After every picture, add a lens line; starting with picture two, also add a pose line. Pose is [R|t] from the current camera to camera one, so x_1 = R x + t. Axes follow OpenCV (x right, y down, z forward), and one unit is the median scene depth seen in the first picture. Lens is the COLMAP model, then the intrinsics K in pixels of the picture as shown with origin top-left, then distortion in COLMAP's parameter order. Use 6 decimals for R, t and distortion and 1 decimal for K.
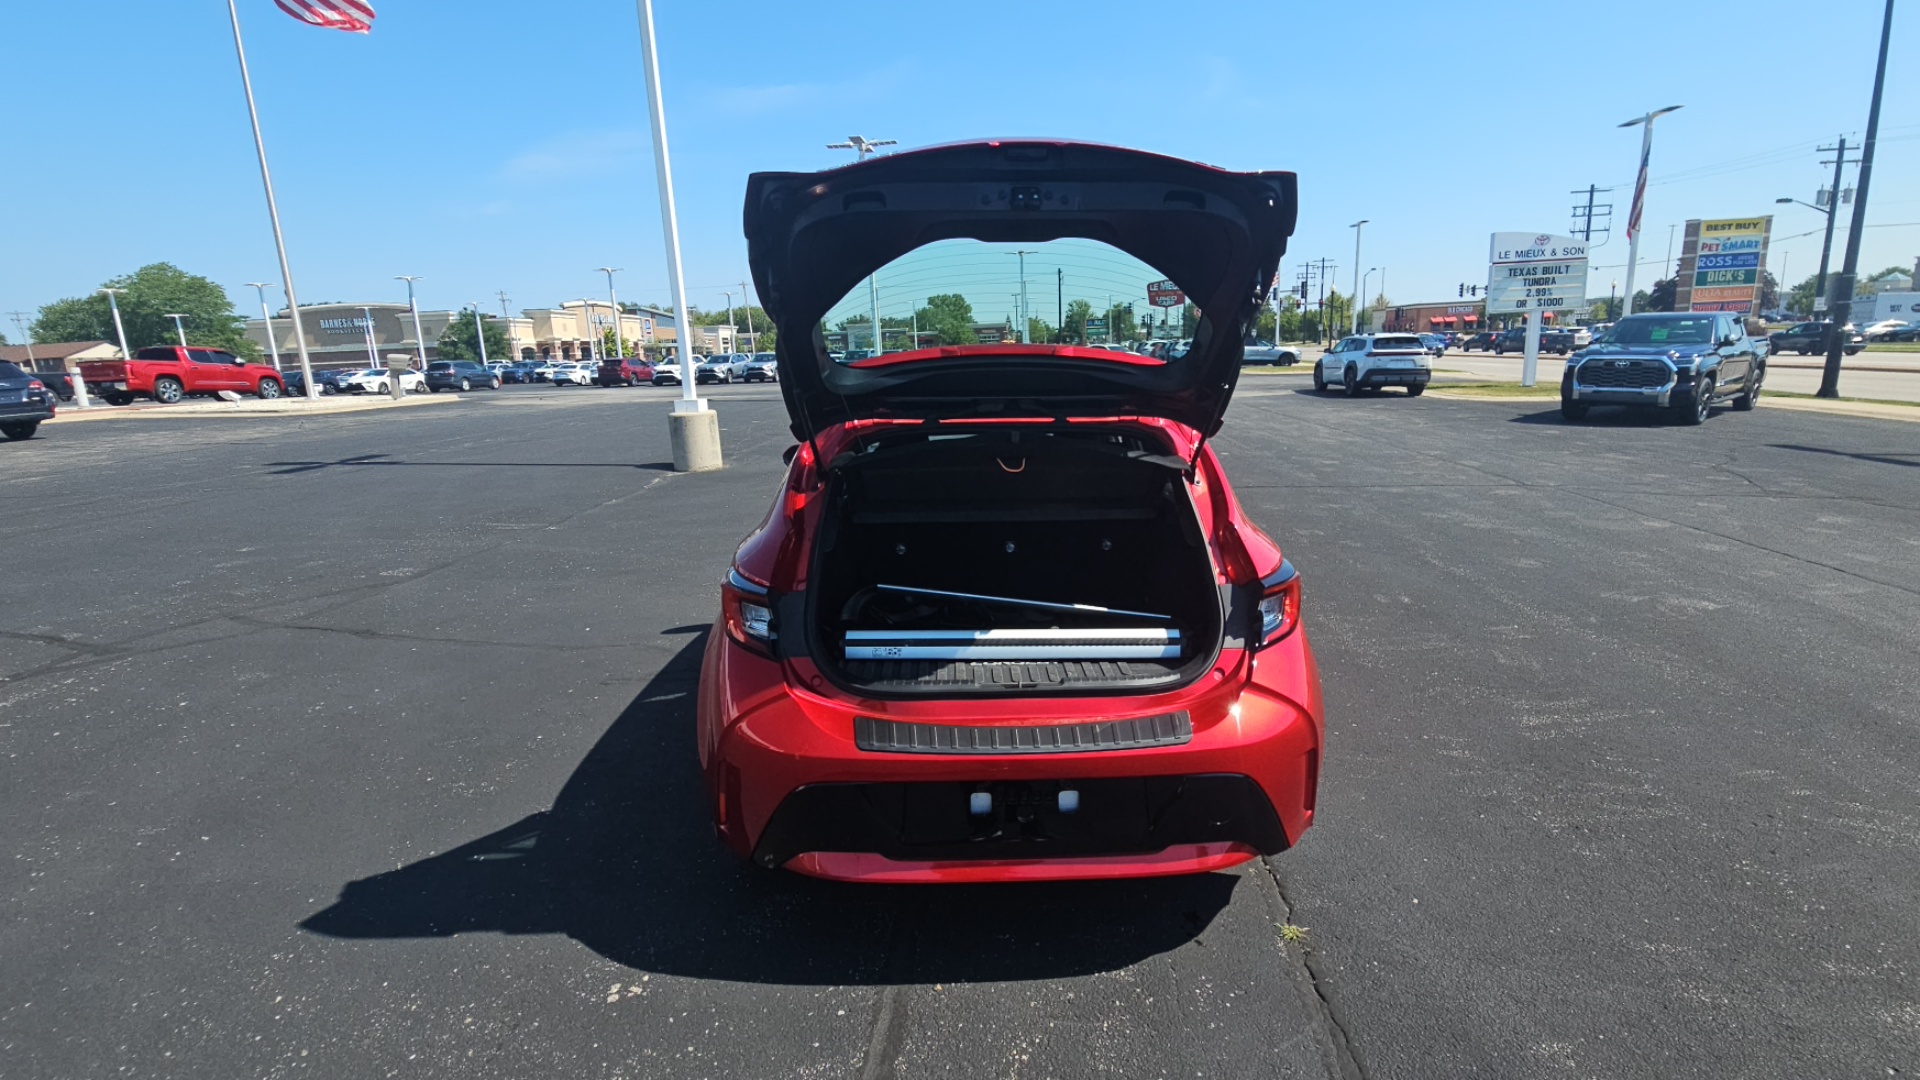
lens RADIAL K [[856.7, 0, 982.0], [0, 856.7, 535.4], [0, 0, 1]] dist [0.007734, -0.004981]
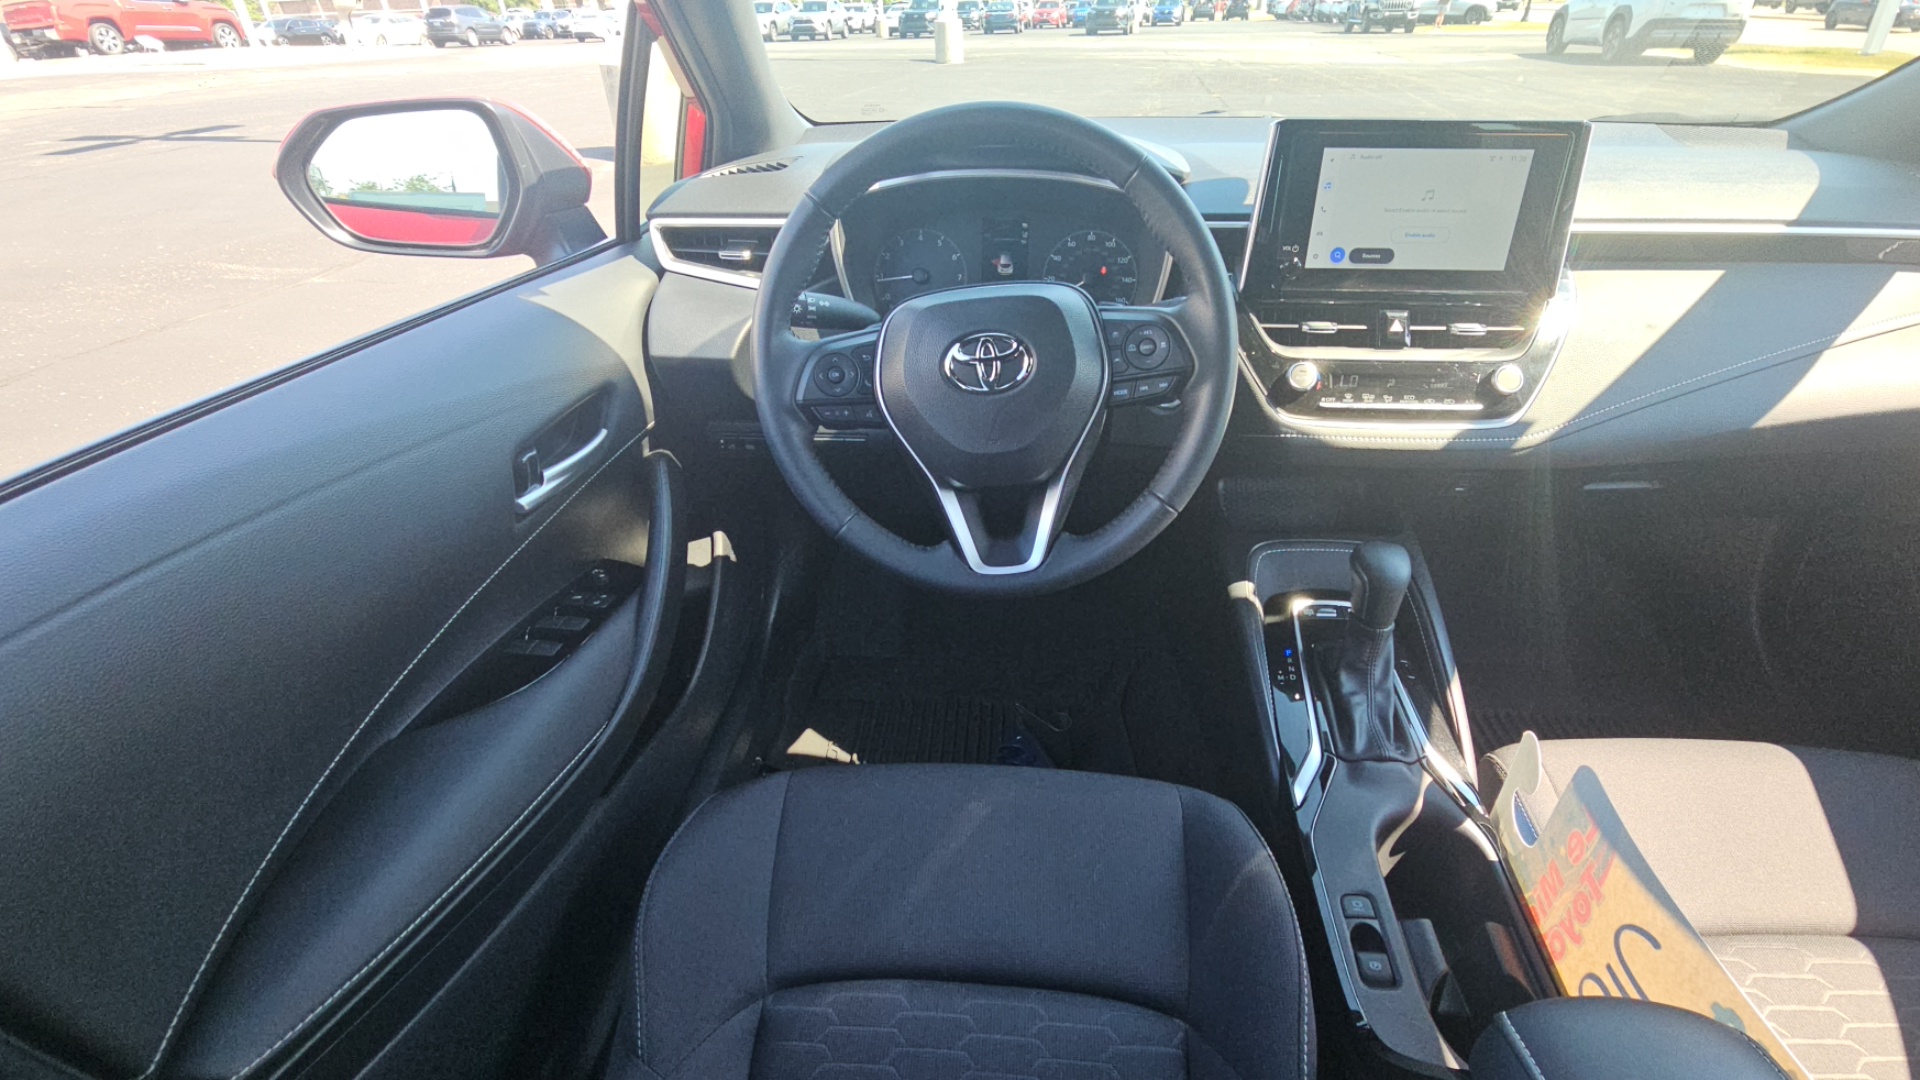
lens RADIAL K [[861.2, 0, 981.9], [0, 861.2, 543.4], [0, 0, 1]] dist [0.012838, -0.007176]
pose [[0.995867, 0.055934, -0.071554, -0.045031], [-0.028626, 0.941004, 0.337182, -0.063683], [0.086192, -0.333740, 0.938716, 0.614865]]
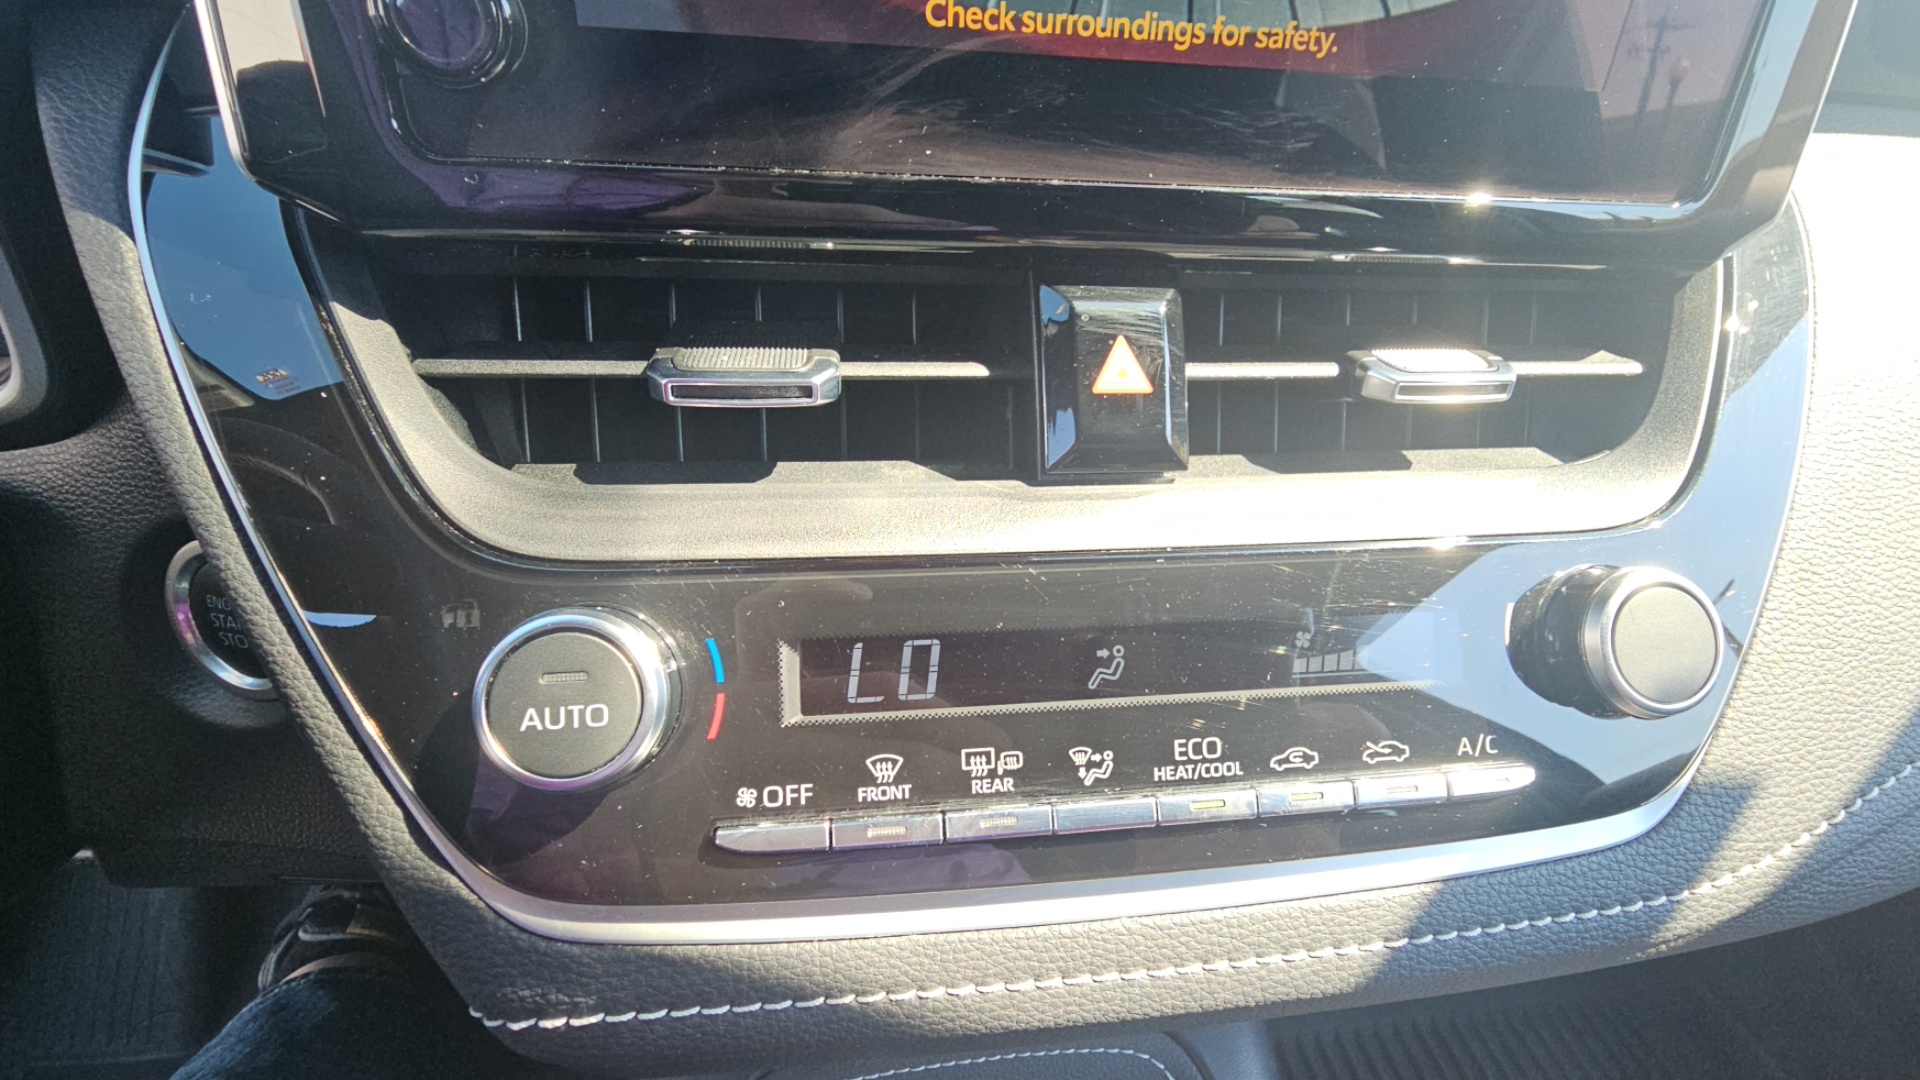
lens RADIAL K [[842.8, 0, 987.1], [0, 842.8, 550.5], [0, 0, 1]] dist [0.023765, -0.019163]
pose [[0.990397, -0.003836, 0.138196, -0.001381], [-0.046316, 0.932642, 0.357819, -0.056111], [-0.130260, -0.360784, 0.923508, 0.728881]]
